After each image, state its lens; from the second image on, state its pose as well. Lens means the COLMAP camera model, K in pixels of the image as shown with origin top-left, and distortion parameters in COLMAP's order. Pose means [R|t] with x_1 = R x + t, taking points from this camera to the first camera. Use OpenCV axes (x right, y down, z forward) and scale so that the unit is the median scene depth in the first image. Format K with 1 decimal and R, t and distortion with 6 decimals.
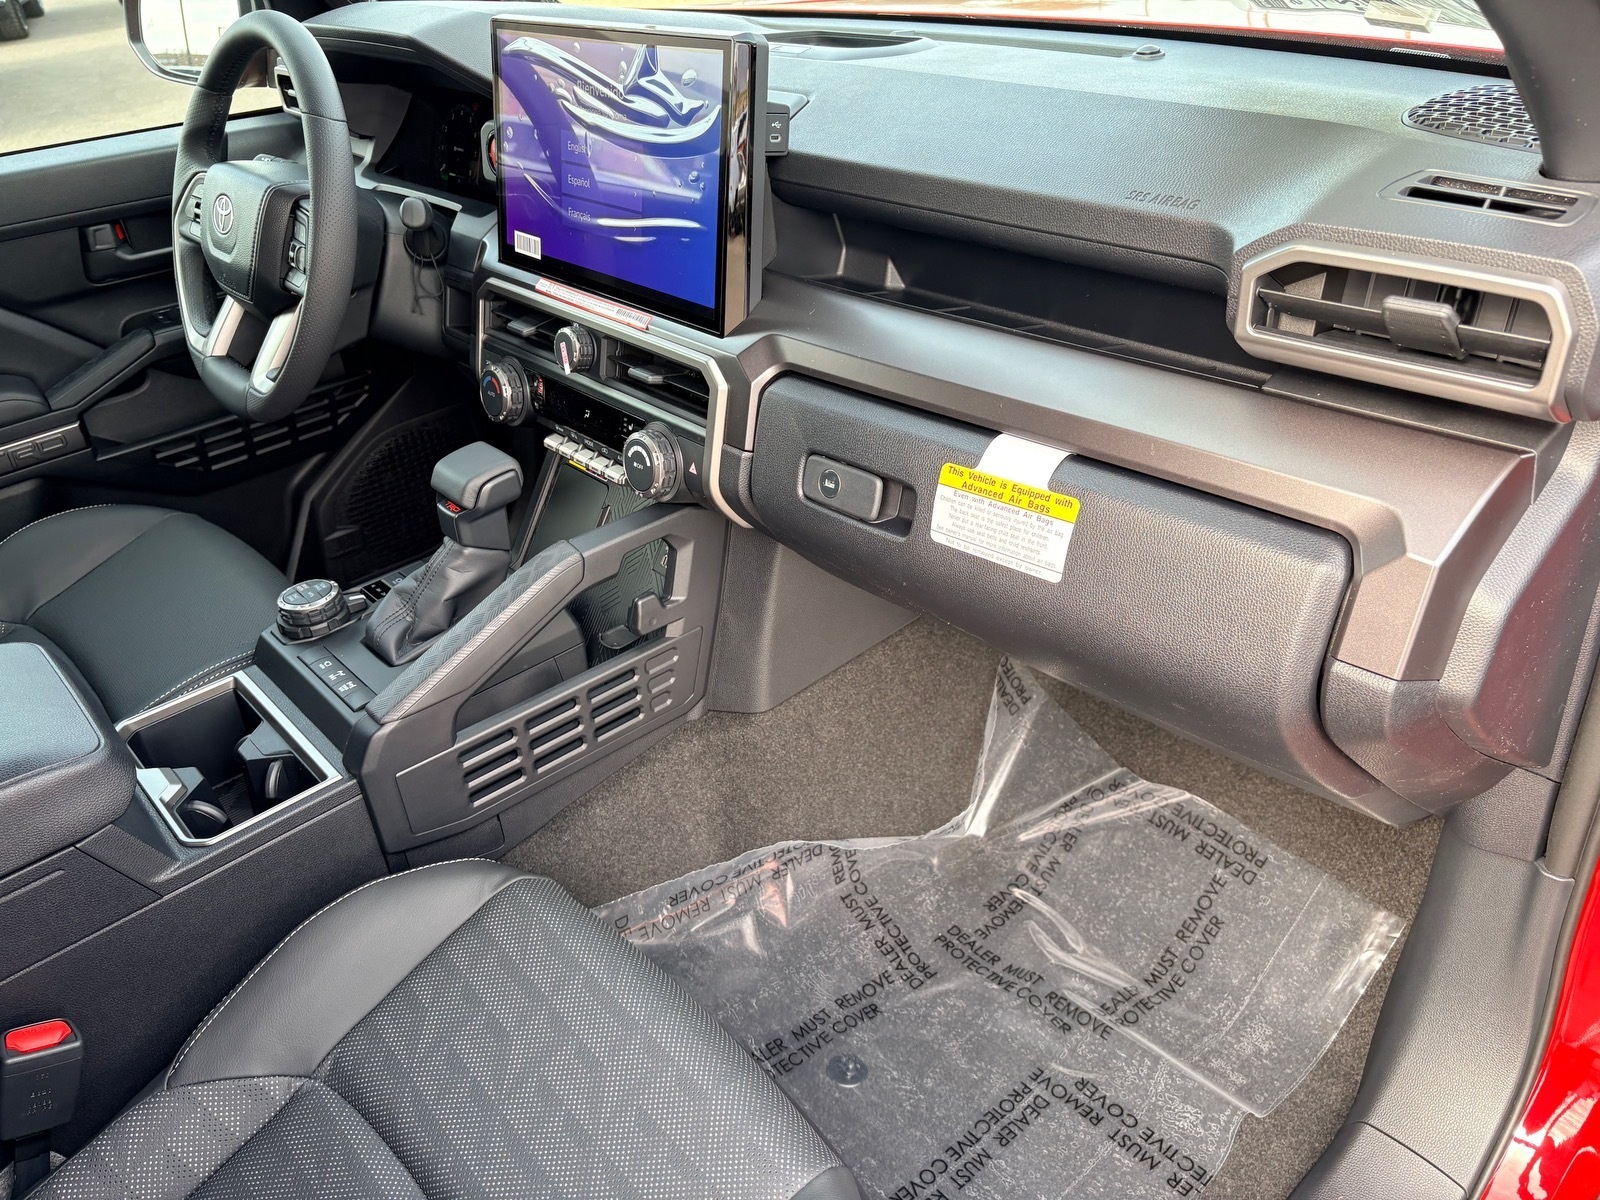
lens RADIAL K [[1196.6, 0, 800.5], [0, 1196.6, 612.6], [0, 0, 1]] dist [0.006689, -0.000867]
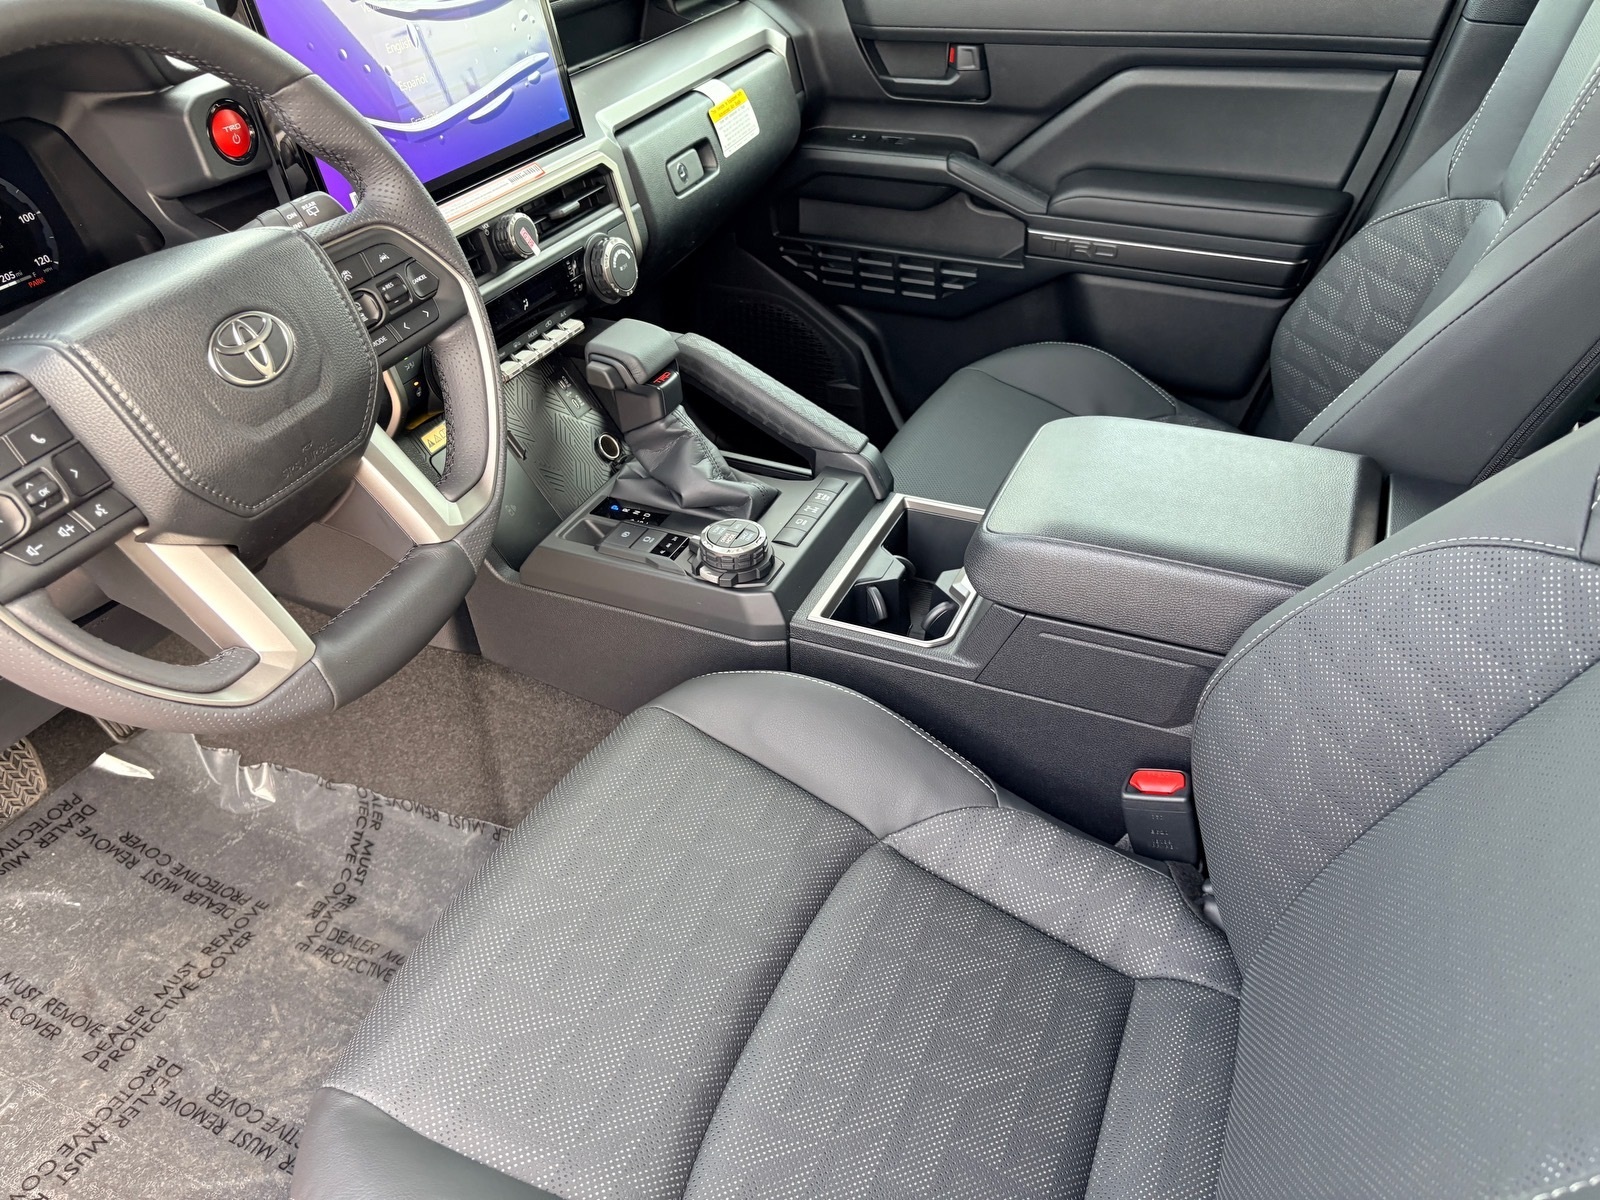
lens RADIAL K [[1219.2, 0, 808.5], [0, 1219.2, 609.1], [0, 0, 1]] dist [0.035108, -0.041222]
pose [[-0.416851, -0.463510, 0.781916, -1.210323], [0.524177, 0.580201, 0.623382, -0.540485], [-0.742613, 0.669720, 0.001104, 1.017636]]
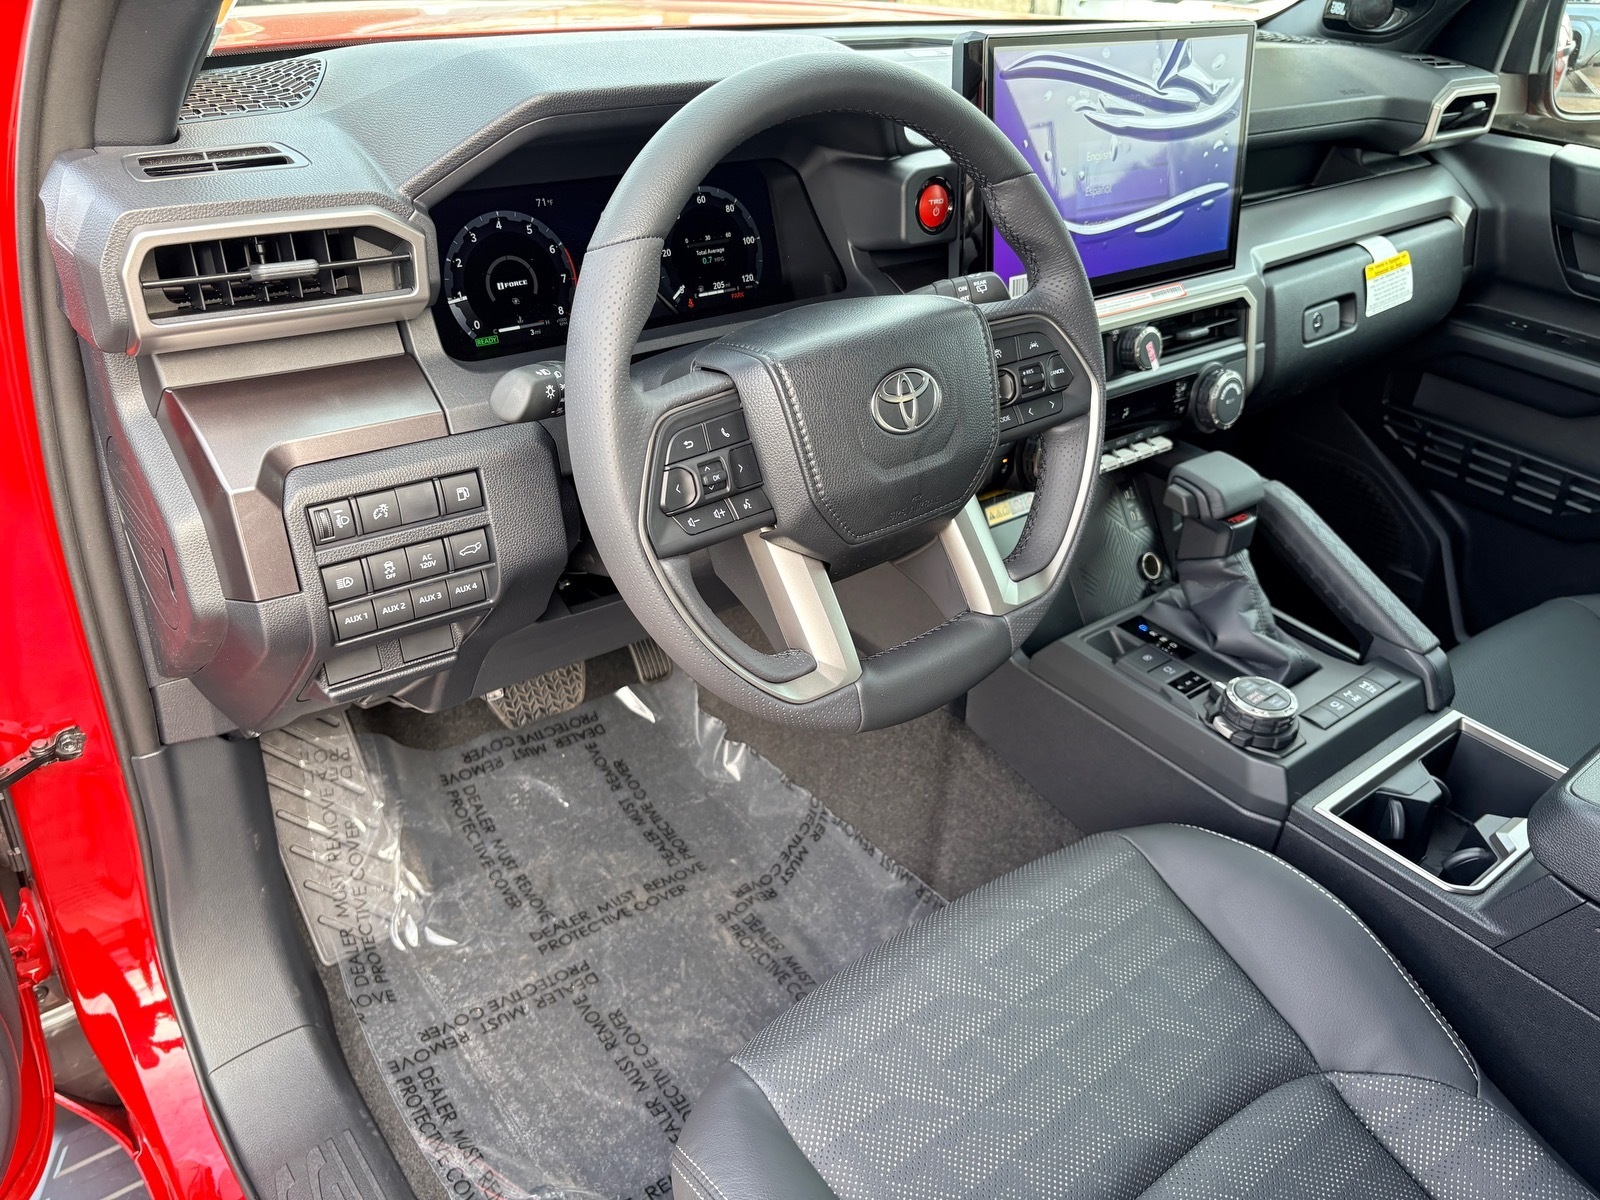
lens RADIAL K [[1219.2, 0, 808.5], [0, 1219.2, 609.1], [0, 0, 1]] dist [0.035108, -0.041222]
pose [[0.050846, -0.466360, 0.883133, -1.204267], [0.475951, 0.788716, 0.389098, -0.576002], [-0.878001, 0.400543, 0.262067, 1.054912]]
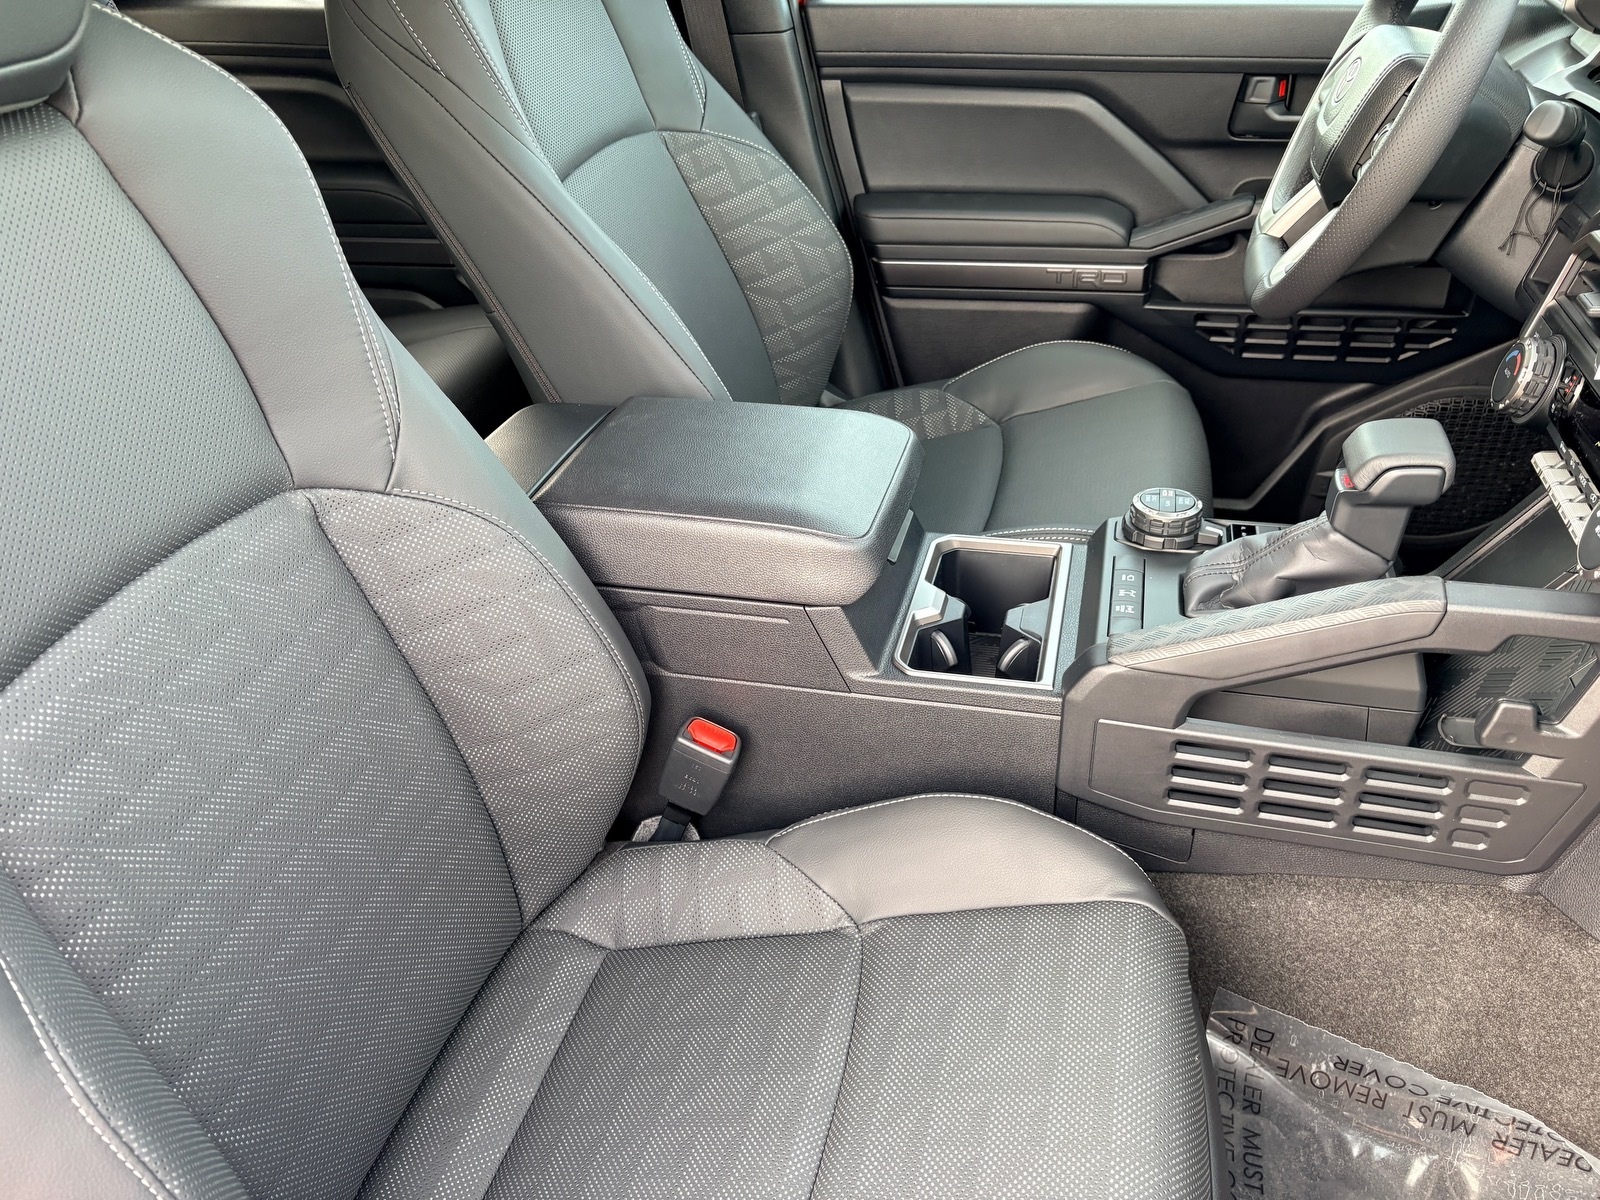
lens RADIAL K [[1219.2, 0, 808.5], [0, 1219.2, 609.1], [0, 0, 1]] dist [0.035108, -0.041222]
pose [[0.554822, 0.478598, -0.680527, 0.105718], [-0.437938, 0.863481, 0.250222, -0.059508], [0.707378, 0.159200, 0.688674, 0.192589]]
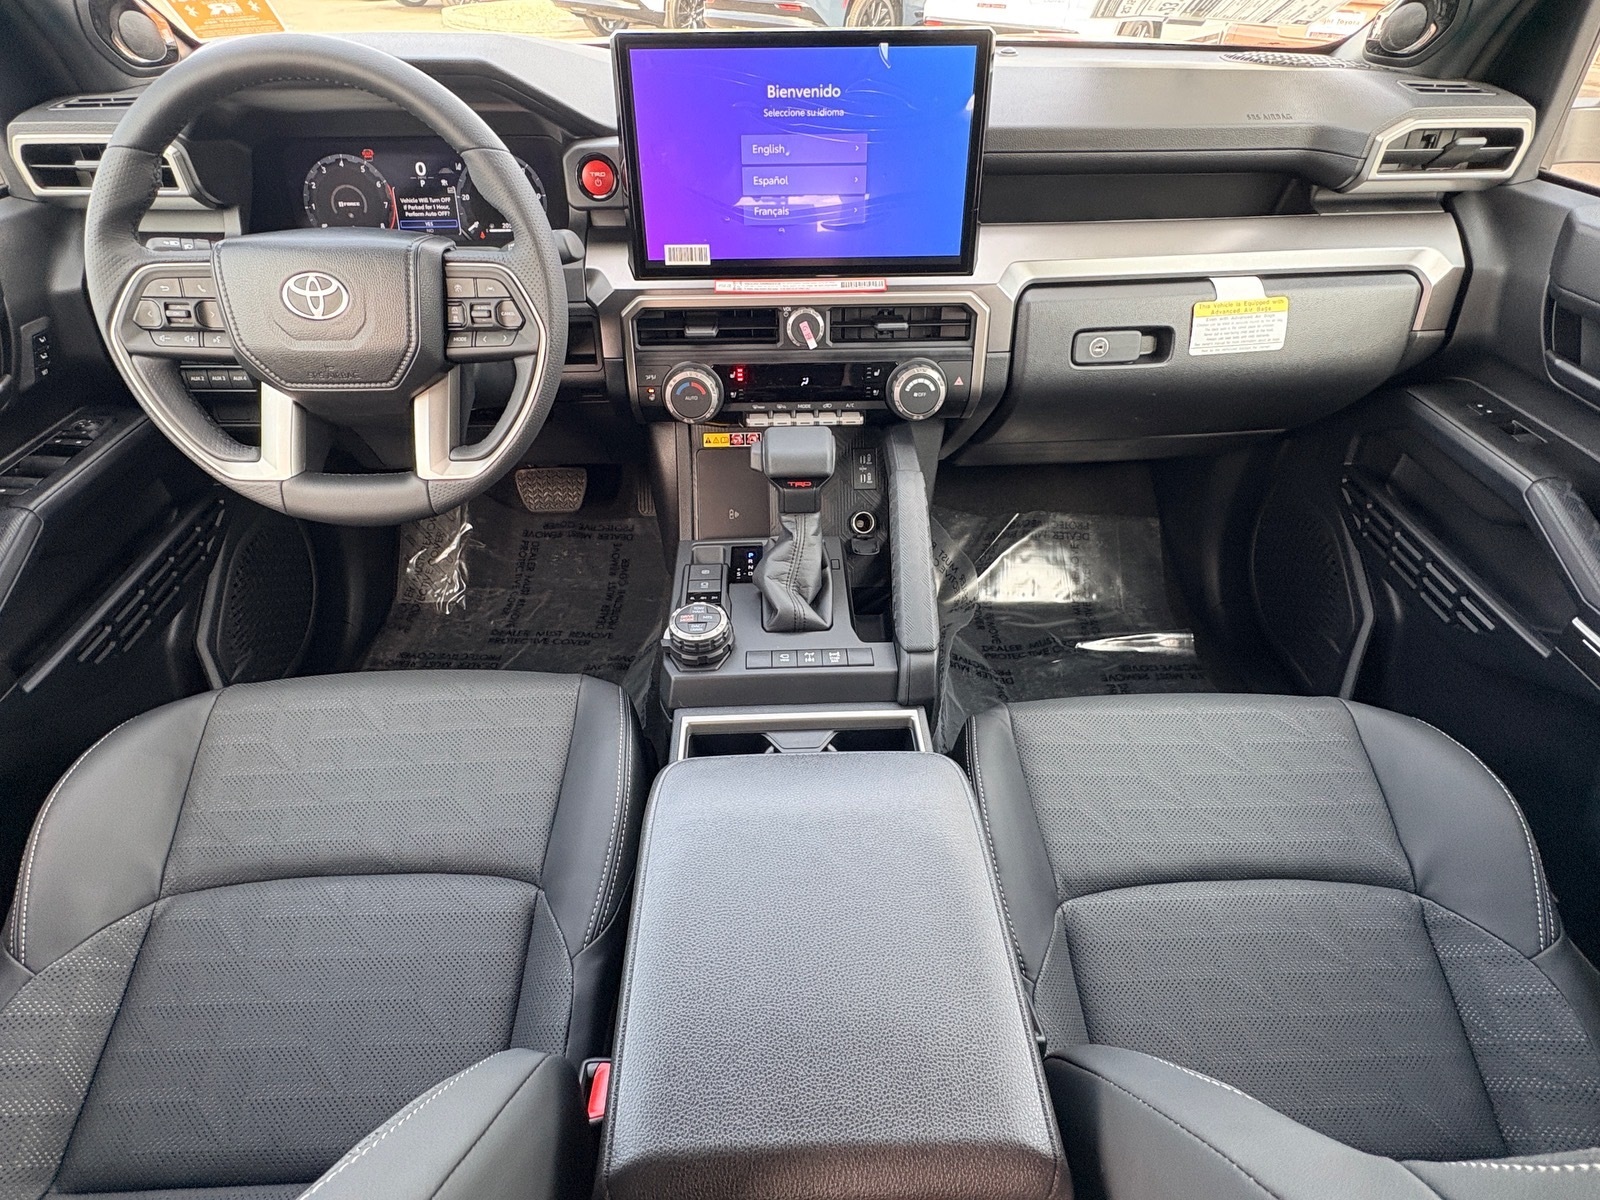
lens RADIAL K [[827.6, 0, 788.6], [0, 827.6, 598.3], [0, 0, 1]] dist [0.000995, 0.000303]
pose [[0.645415, -0.437099, 0.626405, -0.823414], [0.375660, 0.895691, 0.237944, -0.179489], [-0.665071, 0.081743, 0.742293, 0.421449]]
